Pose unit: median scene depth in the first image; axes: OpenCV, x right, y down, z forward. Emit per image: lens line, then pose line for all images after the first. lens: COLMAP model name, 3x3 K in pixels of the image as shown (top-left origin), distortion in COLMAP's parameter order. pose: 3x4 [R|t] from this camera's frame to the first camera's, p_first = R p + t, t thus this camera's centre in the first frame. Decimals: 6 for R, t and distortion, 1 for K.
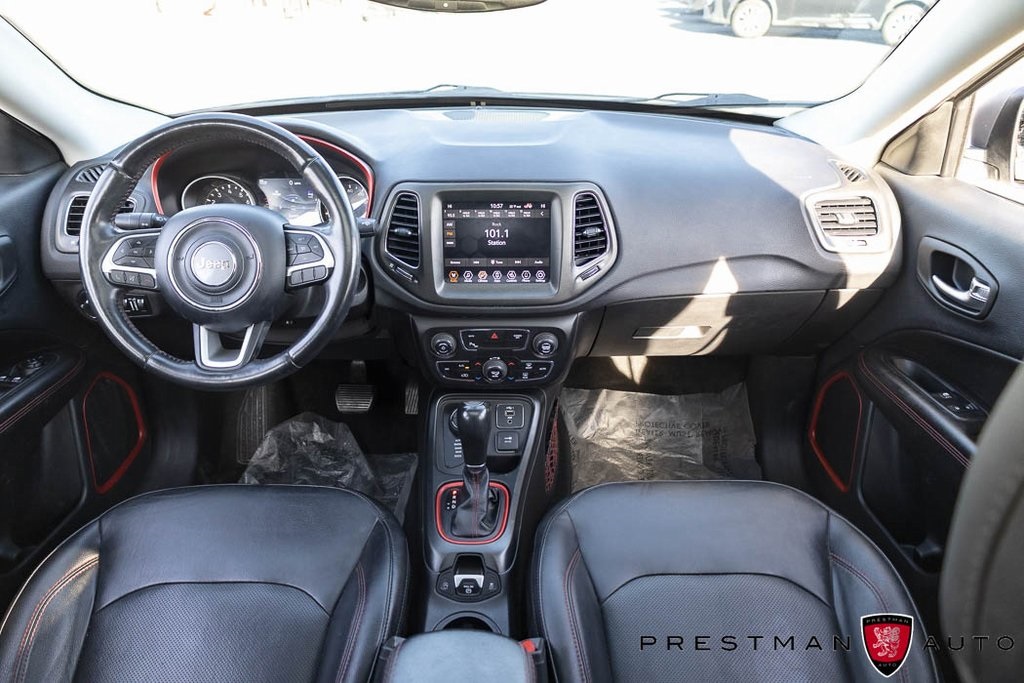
lens RADIAL K [[682.3, 0, 516.1], [0, 682.3, 344.1], [0, 0, 1]] dist [0.010570, 0.005245]
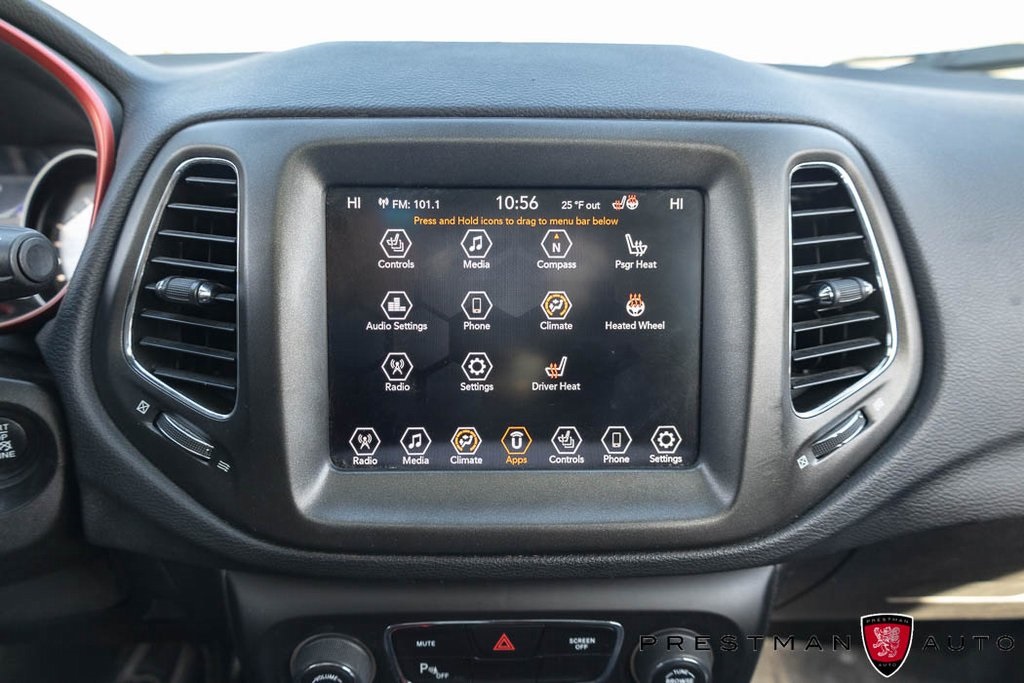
lens RADIAL K [[682.3, 0, 508.1], [0, 682.3, 333.2], [0, 0, 1]] dist [0.010570, 0.005245]
pose [[0.999997, 0.000898, 0.002069, -0.032354], [-0.000503, 0.983008, -0.183561, -0.094022], [-0.002198, 0.183559, 0.983006, 0.717774]]
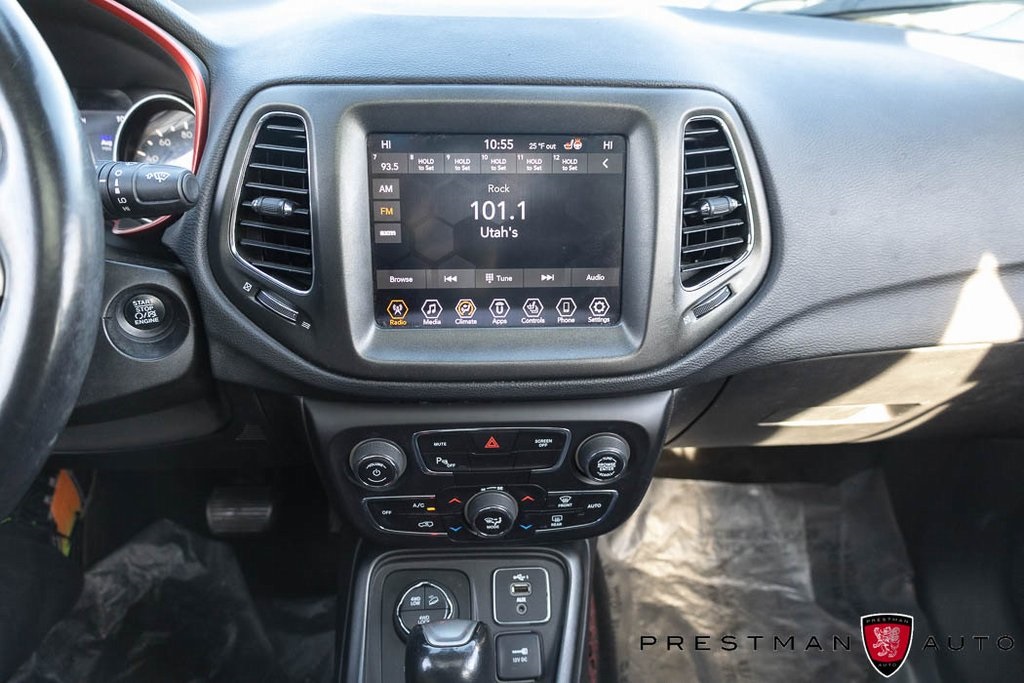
lens RADIAL K [[682.3, 0, 512.7], [0, 682.3, 340.3], [0, 0, 1]] dist [0.010570, 0.005245]
pose [[0.998884, -0.010148, 0.046133, -0.040002], [0.011675, 0.999388, -0.032960, -0.067412], [-0.045770, 0.033462, 0.998391, 0.577681]]
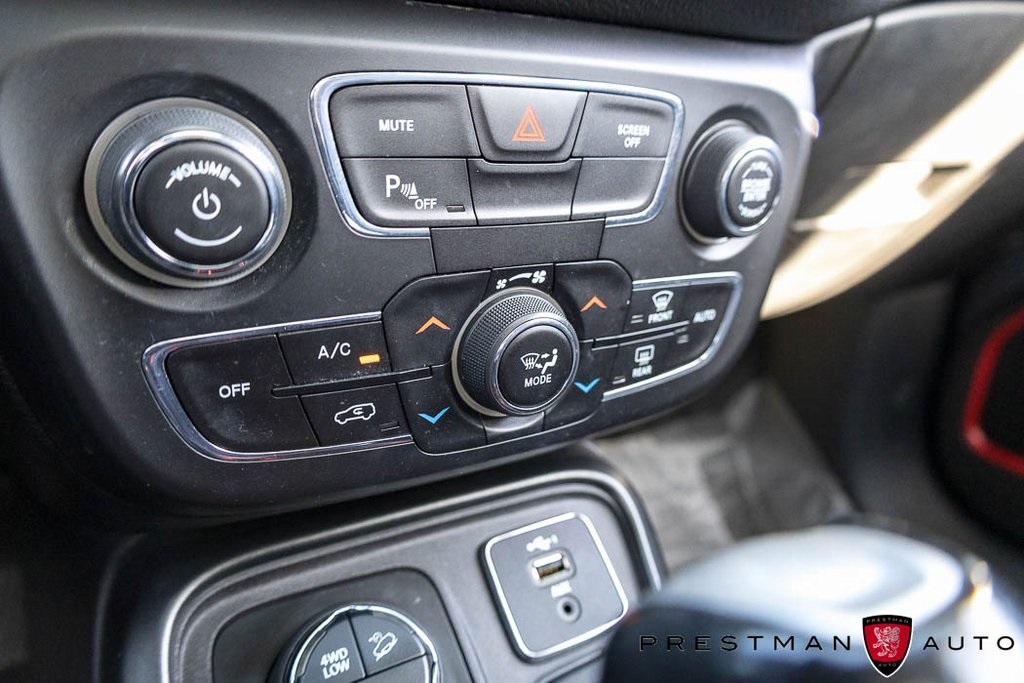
lens RADIAL K [[682.3, 0, 517.3], [0, 682.3, 331.1], [0, 0, 1]] dist [0.010570, 0.005245]
pose [[0.871976, -0.127345, 0.472696, -0.125380], [0.203921, 0.972300, -0.114231, 0.057751], [-0.445056, 0.195999, 0.873790, 0.908376]]
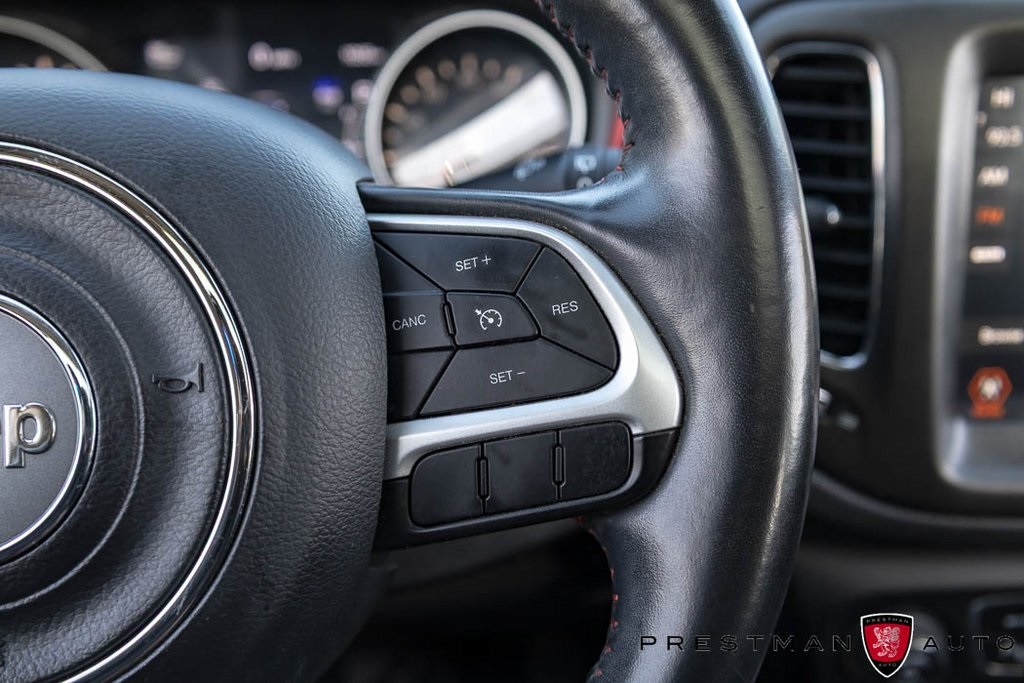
lens RADIAL K [[1073.3, 0, 507.0], [0, 1073.3, 340.6], [0, 0, 1]] dist [0.048318, 0.000000]
pose [[0.999746, -0.022025, 0.004761, -0.265197], [0.022239, 0.998456, -0.050904, -0.103394], [-0.003633, 0.050997, 0.998692, 0.628799]]
